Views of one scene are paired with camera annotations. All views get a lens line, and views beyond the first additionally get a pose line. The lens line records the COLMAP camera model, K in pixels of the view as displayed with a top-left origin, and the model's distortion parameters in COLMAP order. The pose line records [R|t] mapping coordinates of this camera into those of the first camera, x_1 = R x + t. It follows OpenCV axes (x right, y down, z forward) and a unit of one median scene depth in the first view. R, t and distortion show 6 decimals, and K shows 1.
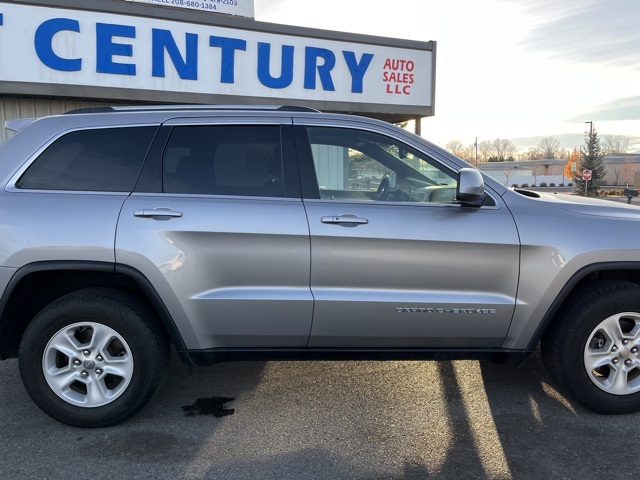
lens RADIAL K [[485.2, 0, 316.0], [0, 485.2, 232.0], [0, 0, 1]] dist [0.070807, -0.096632]
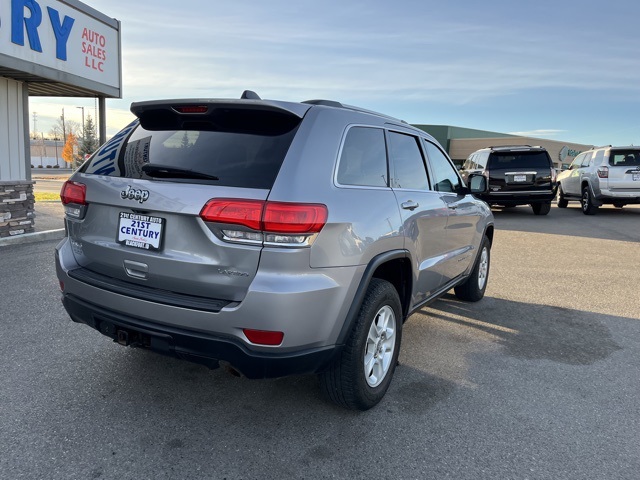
lens RADIAL K [[485.2, 0, 315.3], [0, 485.2, 235.9], [0, 0, 1]] dist [0.070807, -0.096632]
pose [[0.525681, -0.085542, 0.846370, -0.518973], [0.047555, 0.996331, 0.071162, -0.020721], [-0.849351, 0.002841, 0.527820, 0.198566]]
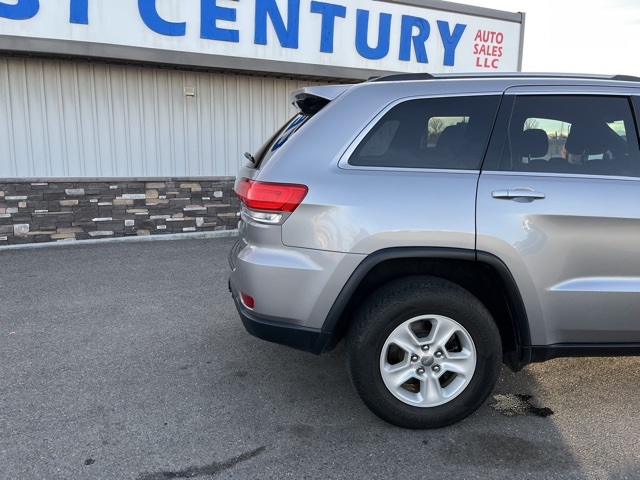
lens RADIAL K [[485.2, 0, 311.2], [0, 485.2, 233.5], [0, 0, 1]] dist [0.070807, -0.096632]
pose [[0.999262, 0.008027, 0.037559, -0.258336], [-0.009909, 0.998690, 0.050202, -0.003100], [-0.037107, -0.050537, 0.998033, 0.043138]]
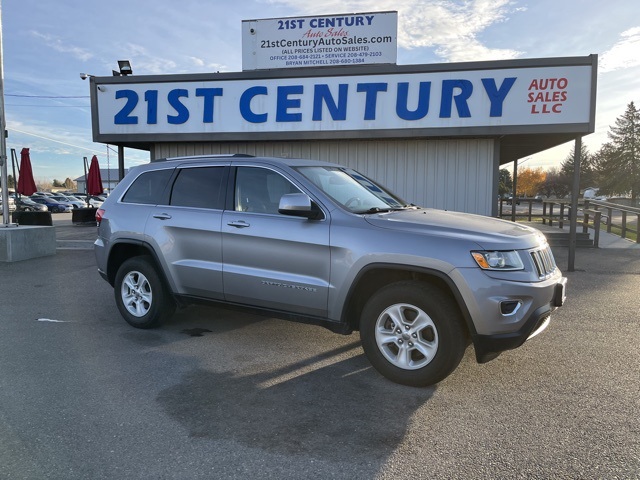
lens RADIAL K [[485.2, 0, 318.5], [0, 485.2, 236.0], [0, 0, 1]] dist [0.070807, -0.096632]
pose [[0.832828, 0.053599, -0.550931, 0.423544], [-0.069437, 0.997555, -0.007916, 0.003686], [0.549160, 0.044847, 0.834513, -0.078813]]
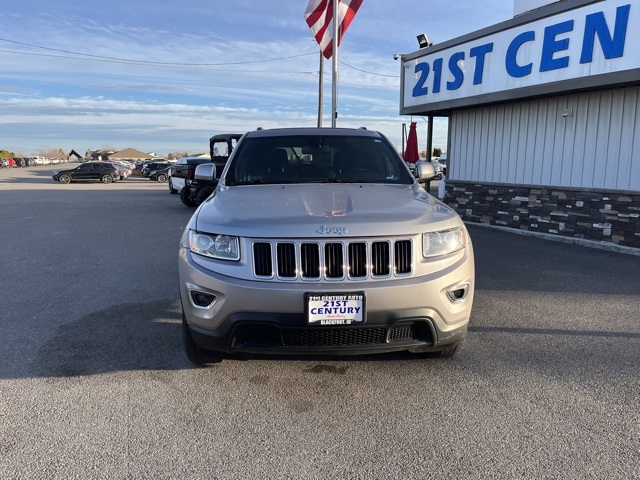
lens RADIAL K [[485.2, 0, 311.8], [0, 485.2, 228.5], [0, 0, 1]] dist [0.070807, -0.096632]
pose [[0.009752, 0.143329, -0.989627, 0.700985], [-0.115097, 0.983257, 0.141273, -0.066057], [0.993306, 0.112525, 0.026086, 0.467318]]
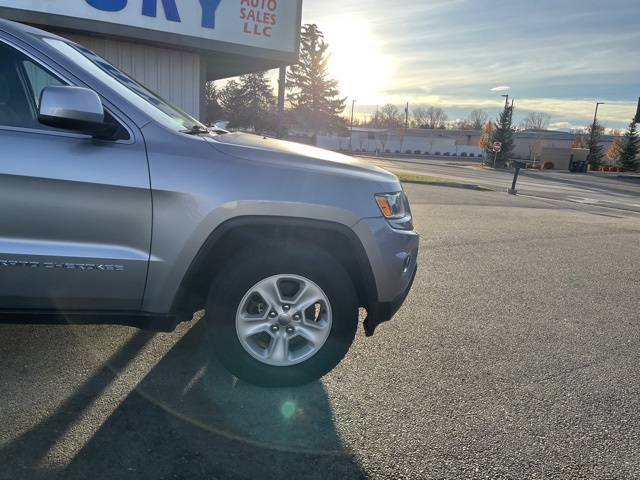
lens RADIAL K [[485.2, 0, 317.5], [0, 485.2, 231.1], [0, 0, 1]] dist [0.070807, -0.096632]
pose [[0.989245, 0.047280, 0.138413, 0.209148], [-0.058849, 0.994998, 0.080721, 0.004760], [-0.133904, -0.087998, 0.987079, 0.051896]]
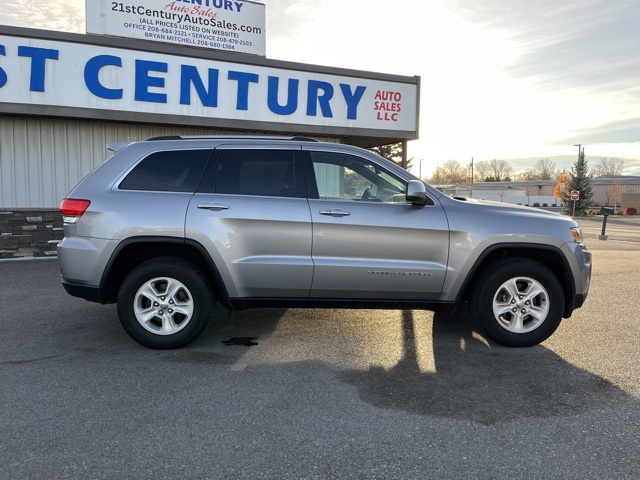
lens RADIAL K [[485.2, 0, 319.6], [0, 485.2, 231.9], [0, 0, 1]] dist [0.070807, -0.096632]
pose [[0.999855, 0.013865, 0.009882, -0.001076], [-0.013507, 0.999283, -0.035381, 0.032208], [-0.010365, 0.035243, 0.999325, -0.185717]]
